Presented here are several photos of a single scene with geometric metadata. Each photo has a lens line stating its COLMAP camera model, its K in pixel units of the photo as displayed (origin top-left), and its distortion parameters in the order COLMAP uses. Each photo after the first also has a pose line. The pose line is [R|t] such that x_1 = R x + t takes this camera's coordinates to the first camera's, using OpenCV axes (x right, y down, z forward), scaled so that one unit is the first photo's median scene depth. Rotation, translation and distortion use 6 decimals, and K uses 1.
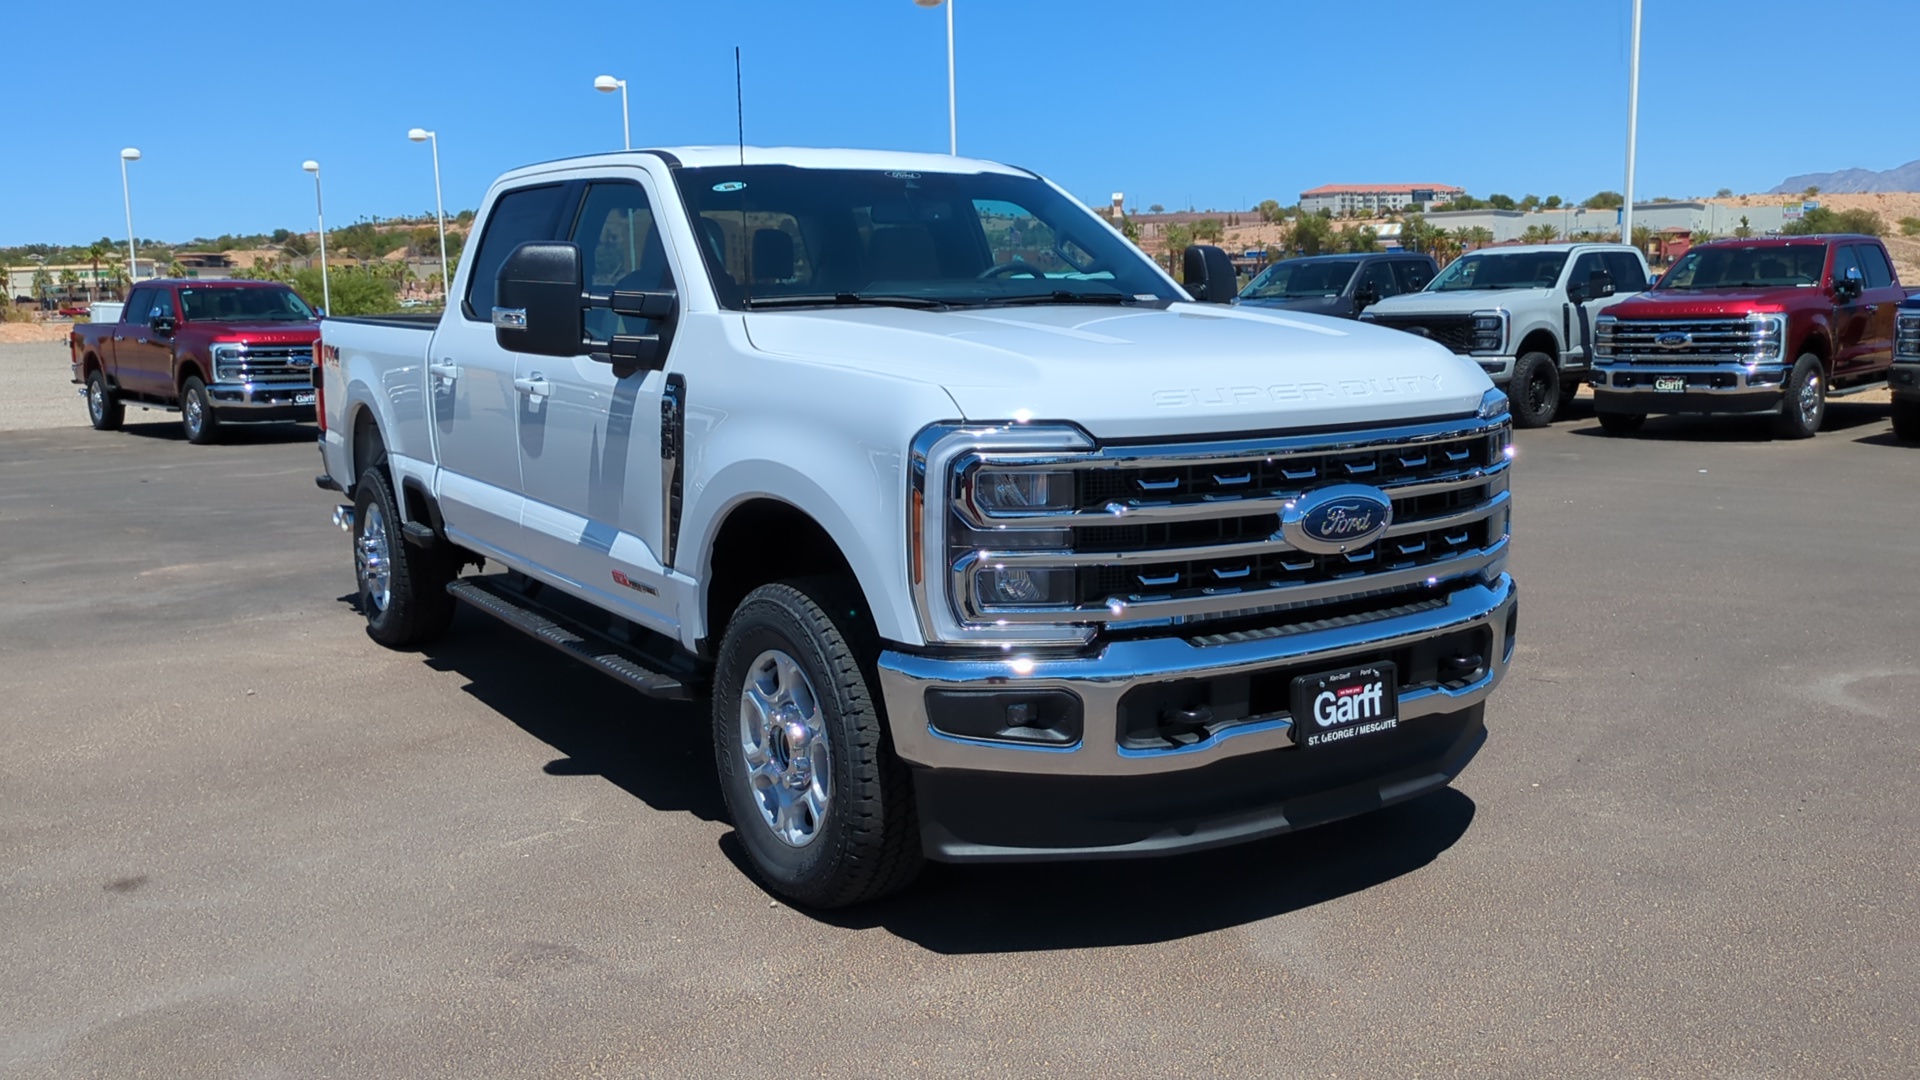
lens RADIAL K [[1678.8, 0, 968.4], [0, 1678.8, 527.2], [0, 0, 1]] dist [0.090769, -0.121043]
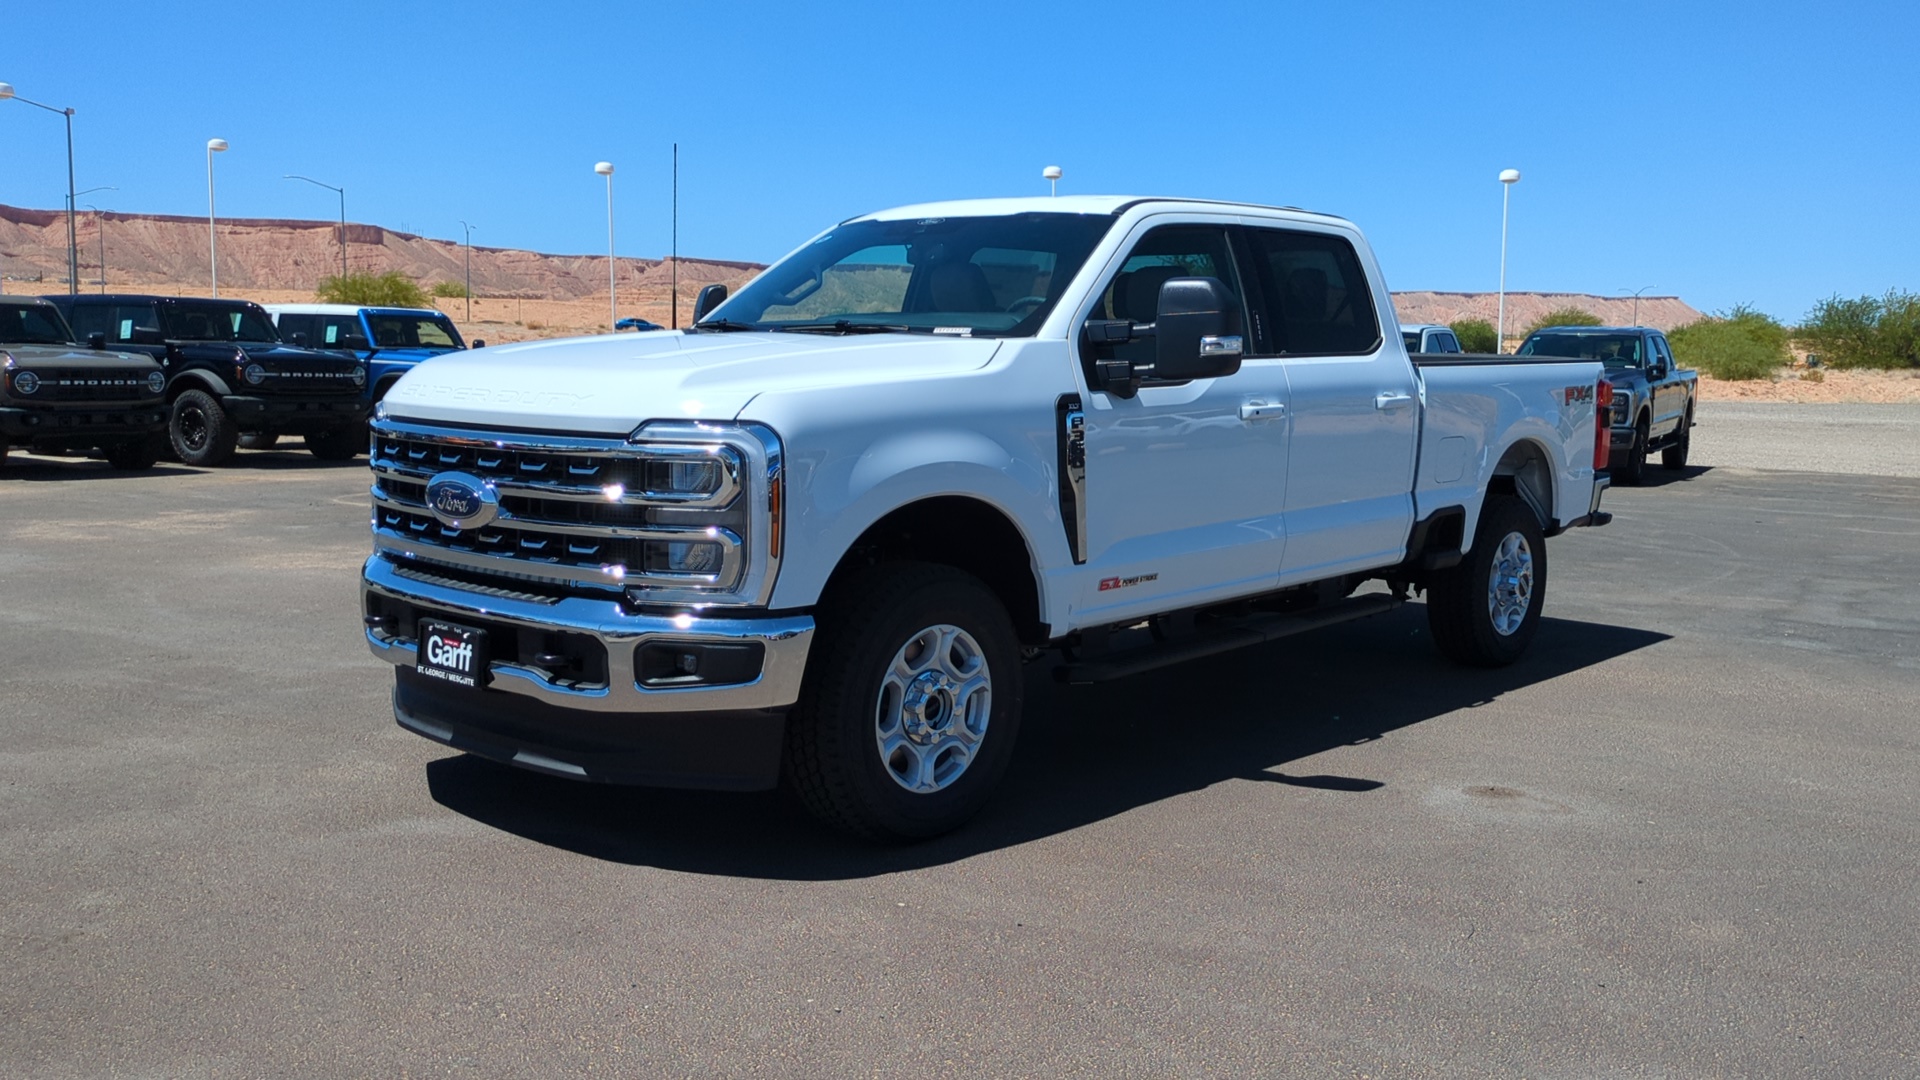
lens RADIAL K [[1678.8, 0, 968.4], [0, 1678.8, 527.2], [0, 0, 1]] dist [0.090769, -0.121043]
pose [[0.249004, 0.124081, -0.960521, 1.467308], [-0.155749, 0.983981, 0.086736, -0.146908], [0.955897, 0.128003, 0.264341, 1.017135]]
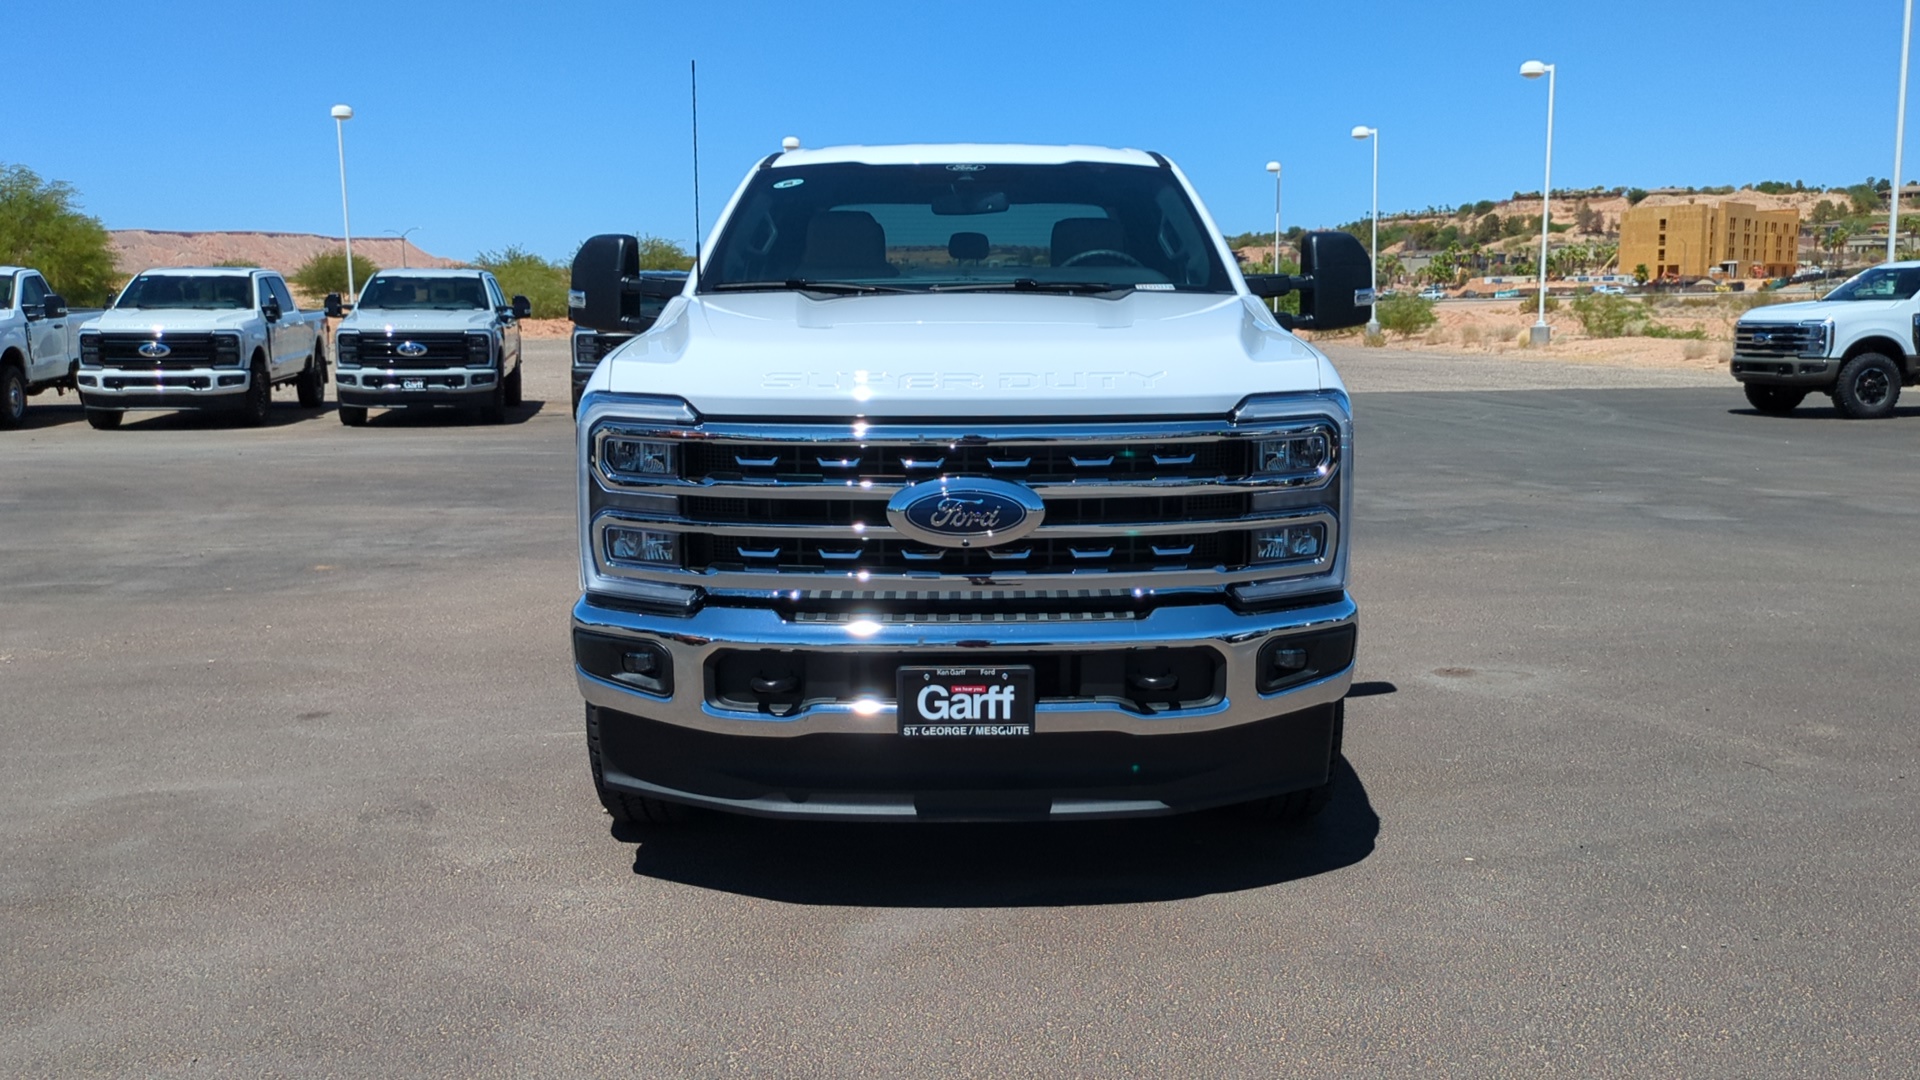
lens RADIAL K [[1678.8, 0, 968.4], [0, 1678.8, 527.2], [0, 0, 1]] dist [0.090769, -0.121043]
pose [[0.833899, 0.087427, -0.544949, 0.744832], [-0.085386, 0.995922, 0.029118, -0.024669], [0.545272, 0.022250, 0.837964, 0.179565]]
